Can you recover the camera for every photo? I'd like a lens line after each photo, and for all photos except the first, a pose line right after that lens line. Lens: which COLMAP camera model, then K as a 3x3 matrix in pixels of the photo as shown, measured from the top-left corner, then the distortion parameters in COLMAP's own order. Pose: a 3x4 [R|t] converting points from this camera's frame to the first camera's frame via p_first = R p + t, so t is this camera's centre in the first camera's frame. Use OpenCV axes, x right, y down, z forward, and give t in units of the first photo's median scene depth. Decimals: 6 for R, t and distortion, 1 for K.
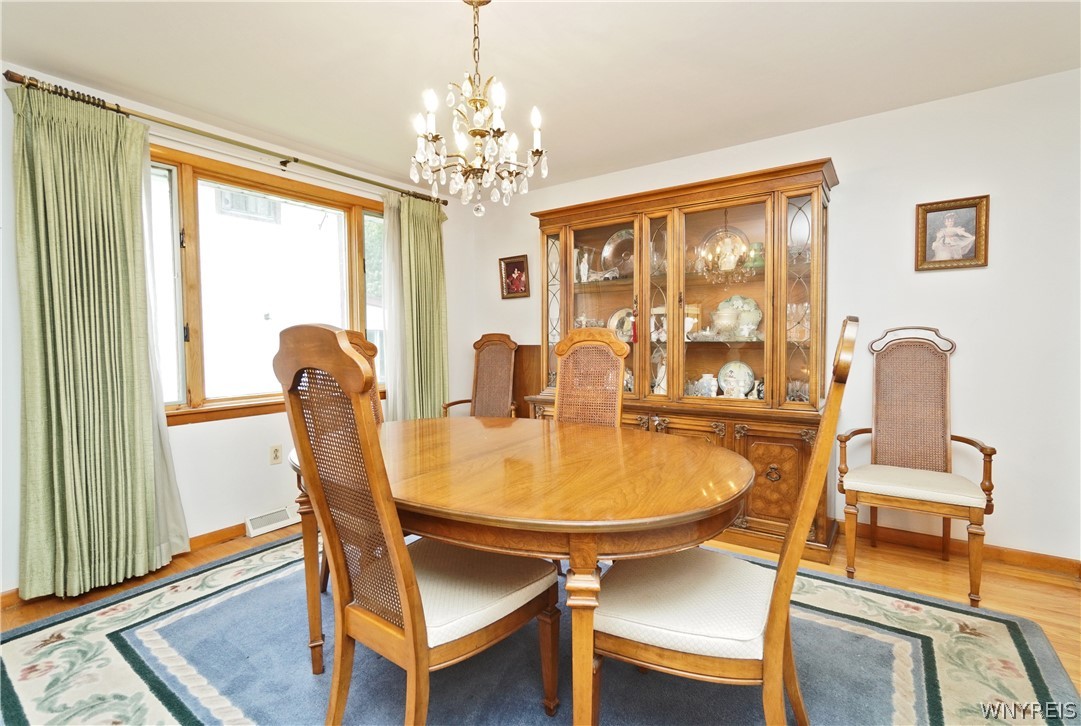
lens RADIAL K [[496.7, 0, 540.5], [0, 496.7, 363.0], [0, 0, 1]] dist [-0.001014, 0.000202]
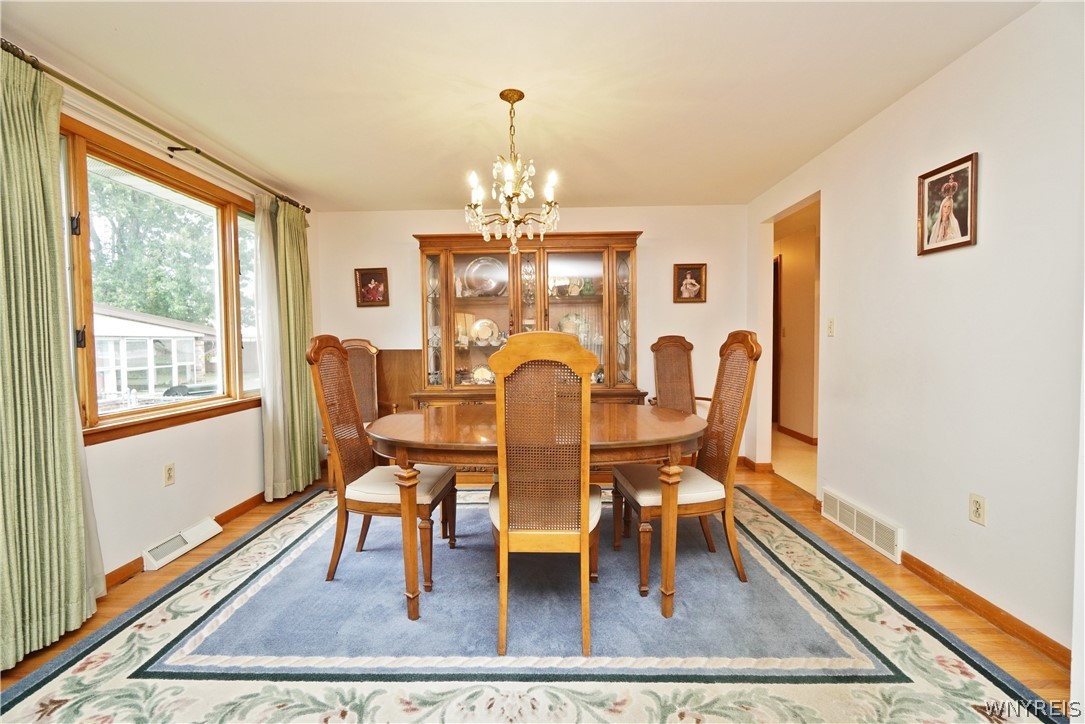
lens RADIAL K [[464.9, 0, 542.5], [0, 464.9, 362.0], [0, 0, 1]] dist [-0.001213, 0.000109]
pose [[0.832114, -0.025473, 0.554019, -0.497385], [0.032253, 0.999477, -0.002488, 0.007829], [-0.553666, 0.019939, 0.832500, -0.076669]]
